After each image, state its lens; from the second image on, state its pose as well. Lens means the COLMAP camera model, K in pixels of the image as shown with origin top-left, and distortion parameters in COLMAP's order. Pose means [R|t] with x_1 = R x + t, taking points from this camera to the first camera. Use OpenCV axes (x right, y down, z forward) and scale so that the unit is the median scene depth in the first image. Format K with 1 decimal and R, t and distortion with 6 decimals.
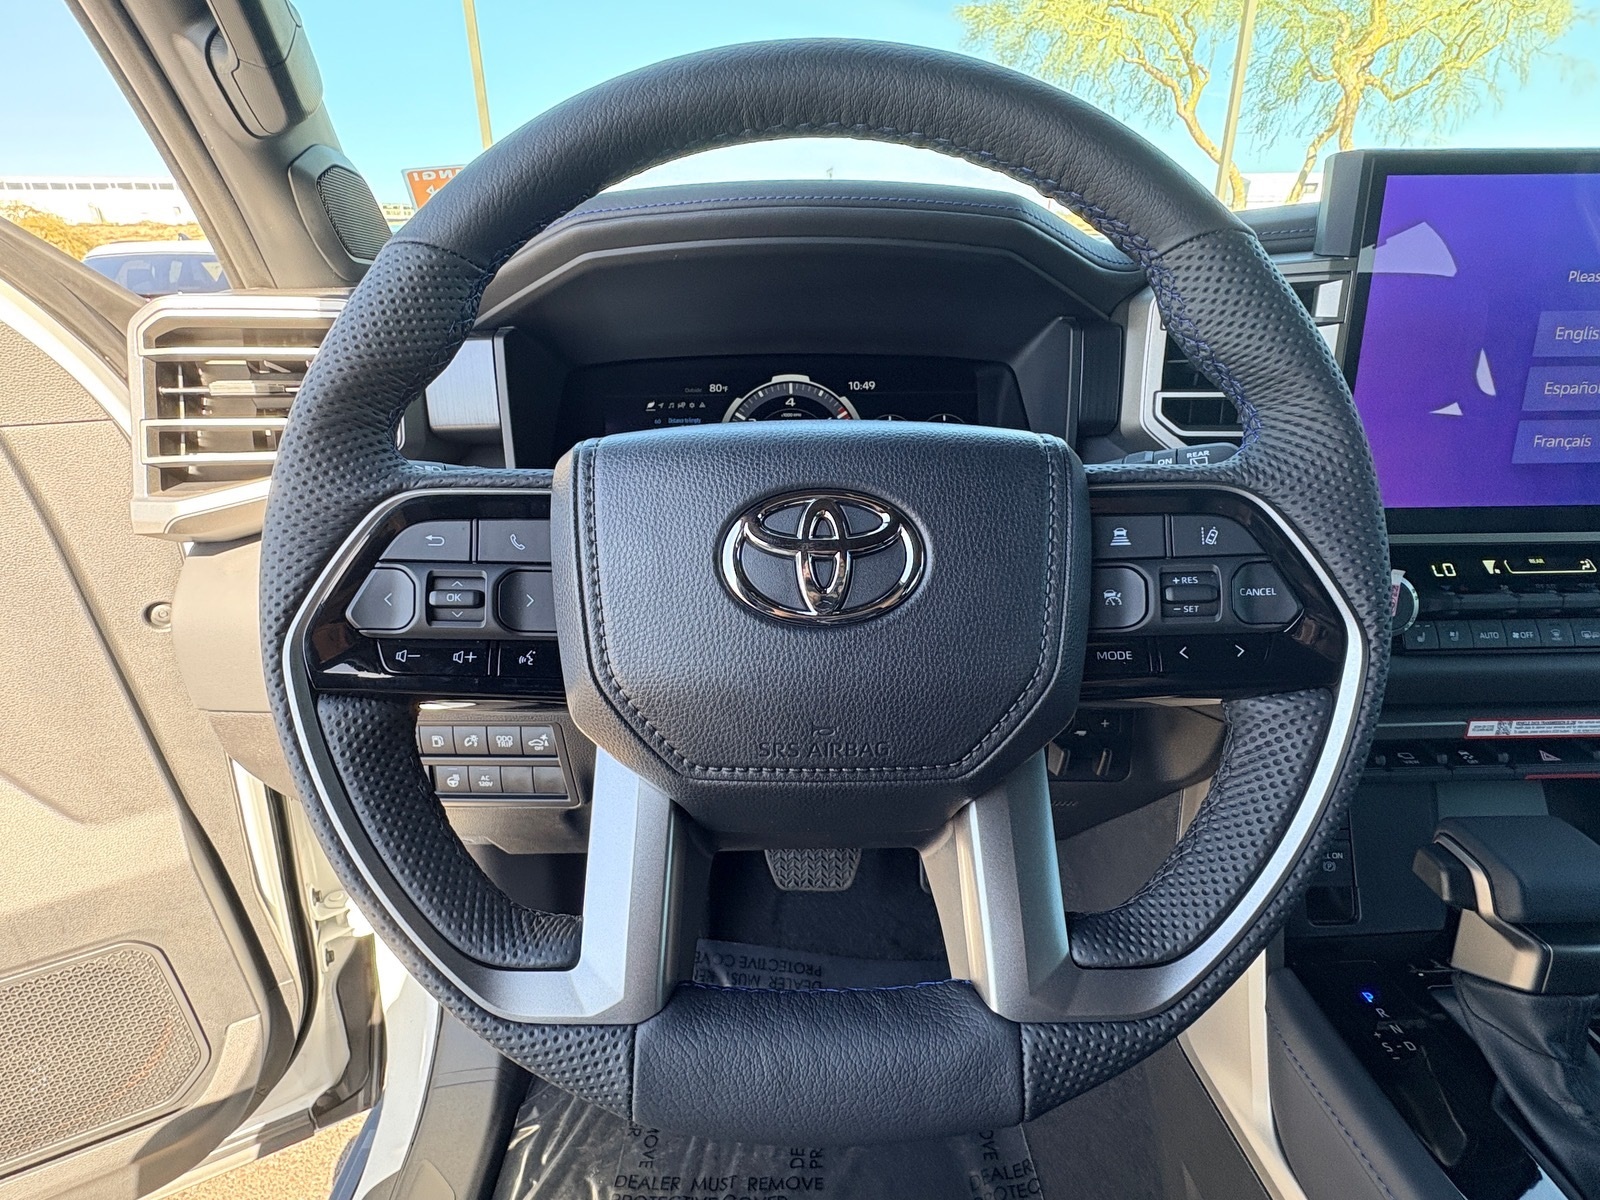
lens RADIAL K [[845.0, 0, 801.7], [0, 845.0, 608.4], [0, 0, 1]] dist [-0.000112, -0.000658]
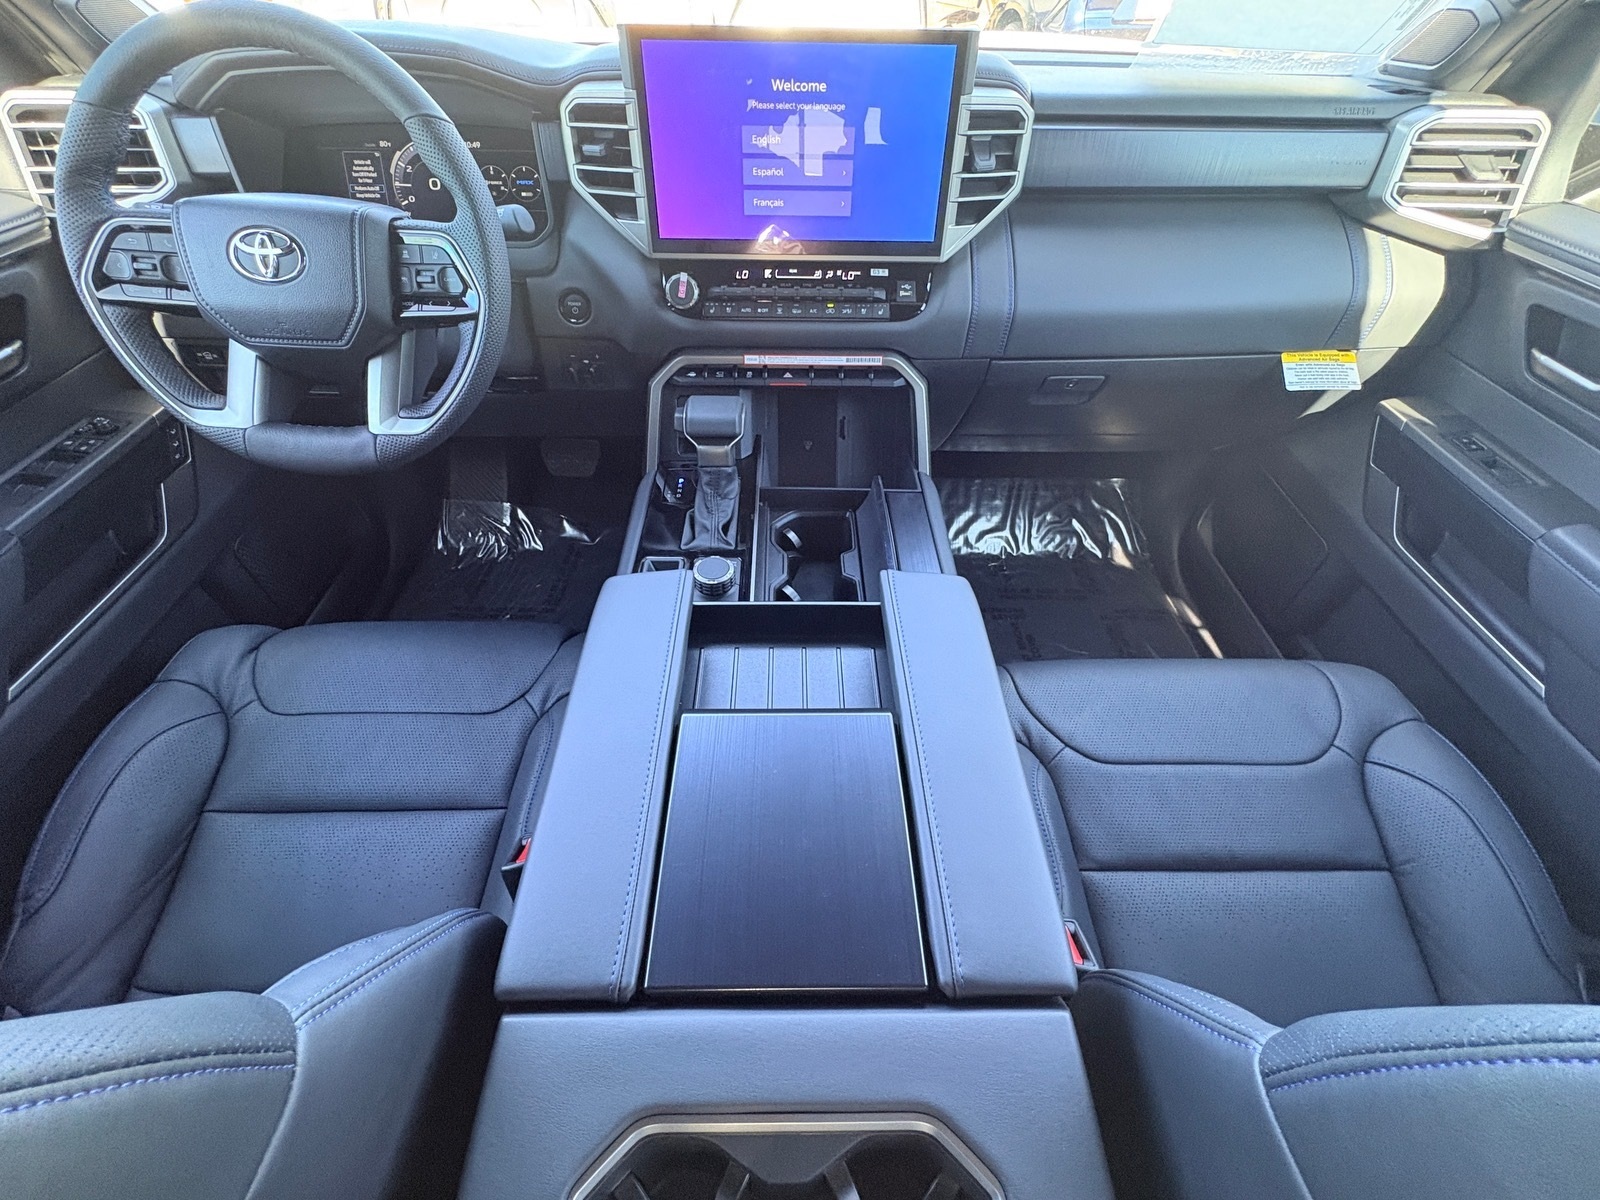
lens RADIAL K [[695.8, 0, 796.2], [0, 695.8, 598.9], [0, 0, 1]] dist [0.004852, 0.000240]
pose [[0.999563, 0.029382, 0.003149, 1.011304], [-0.028393, 0.925453, 0.377796, 0.041001], [0.008186, -0.377720, 0.925884, -0.858374]]
